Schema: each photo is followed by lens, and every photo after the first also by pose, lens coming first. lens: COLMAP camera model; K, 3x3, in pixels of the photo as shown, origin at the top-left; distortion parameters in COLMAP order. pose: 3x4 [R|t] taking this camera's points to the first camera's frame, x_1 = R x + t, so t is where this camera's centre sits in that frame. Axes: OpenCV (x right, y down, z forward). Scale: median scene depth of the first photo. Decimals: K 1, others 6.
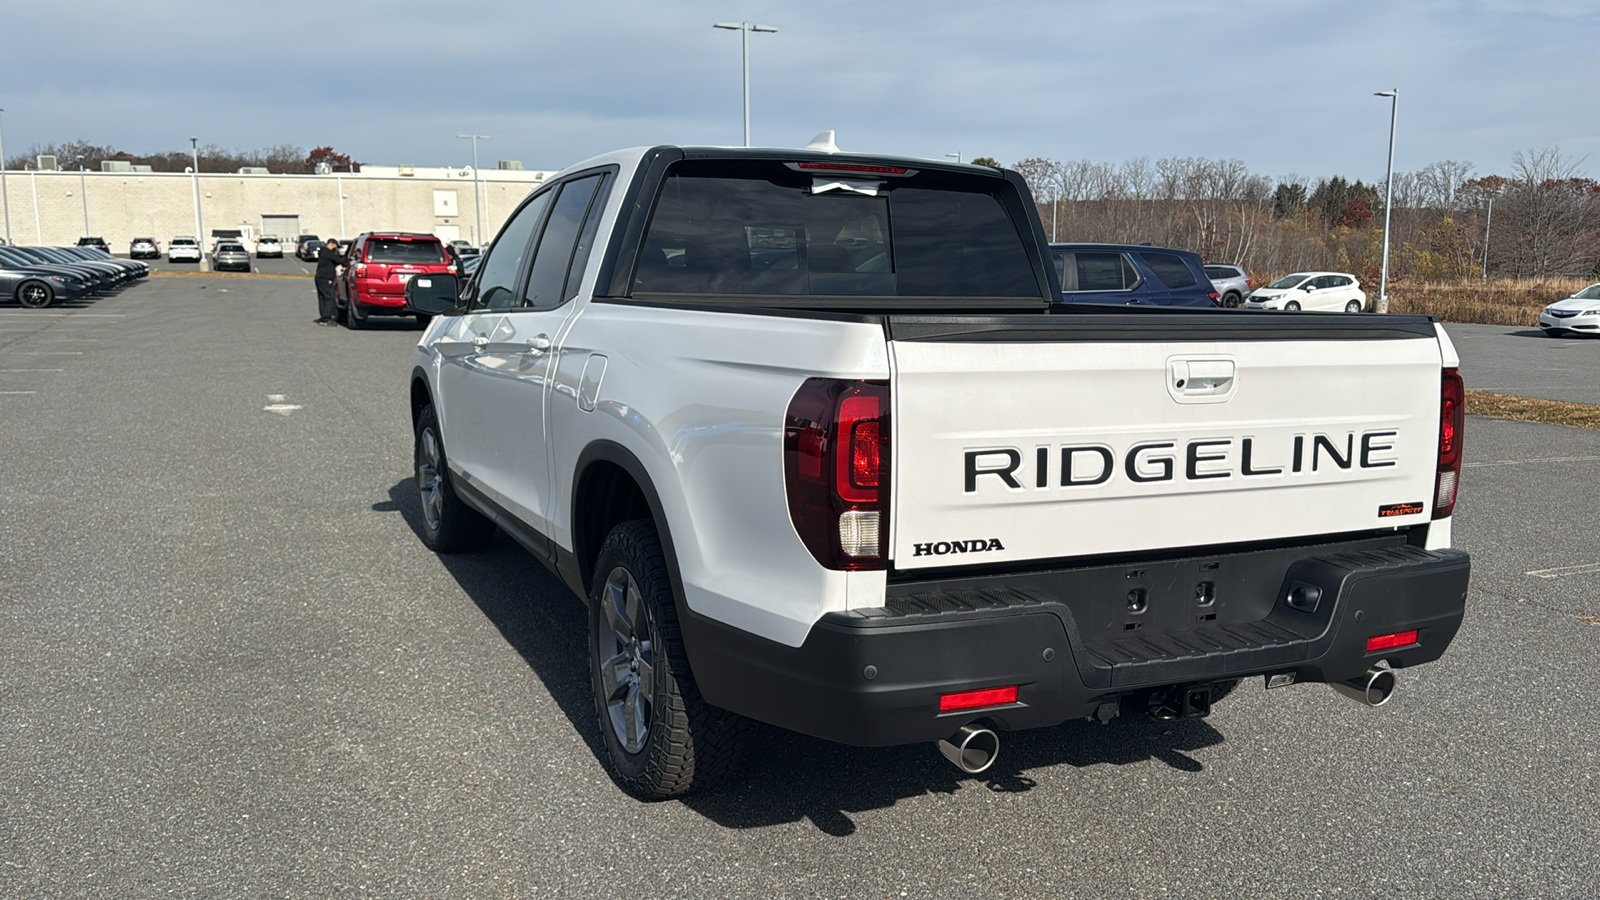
lens RADIAL K [[1292.2, 0, 835.3], [0, 1292.2, 467.0], [0, 0, 1]] dist [0.116458, -0.173581]
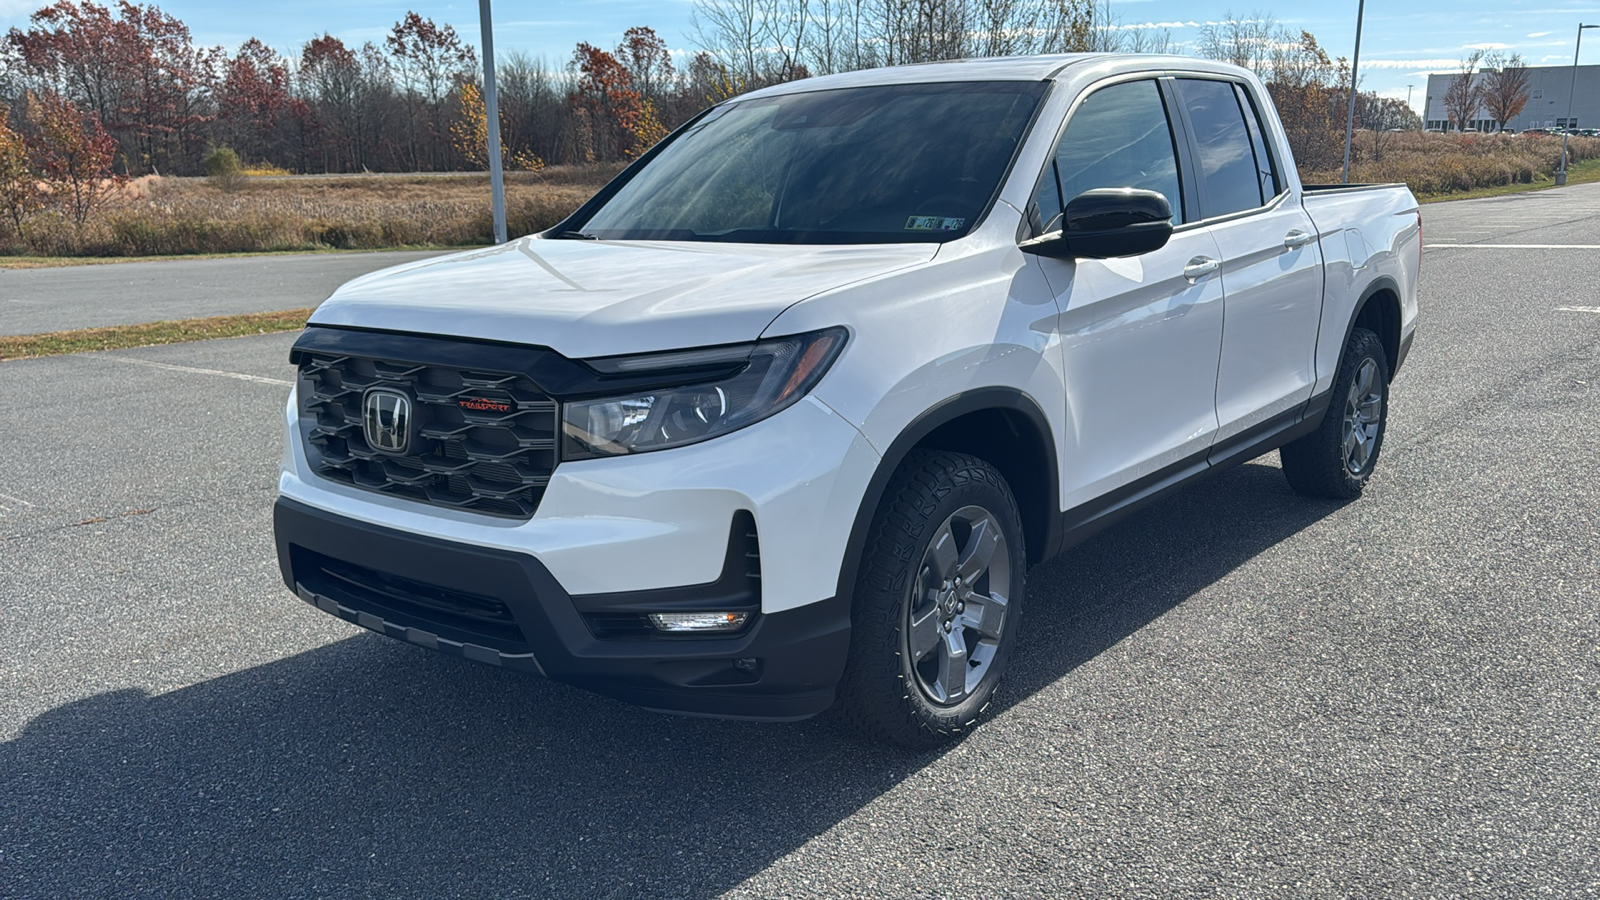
lens RADIAL K [[1302.5, 0, 808.8], [0, 1302.5, 478.8], [0, 0, 1]] dist [0.056438, -0.065630]
pose [[-0.420933, -0.213140, 0.881695, -1.441309], [0.149561, 0.942392, 0.299215, -0.397376], [-0.894677, 0.257817, -0.364806, 2.429564]]
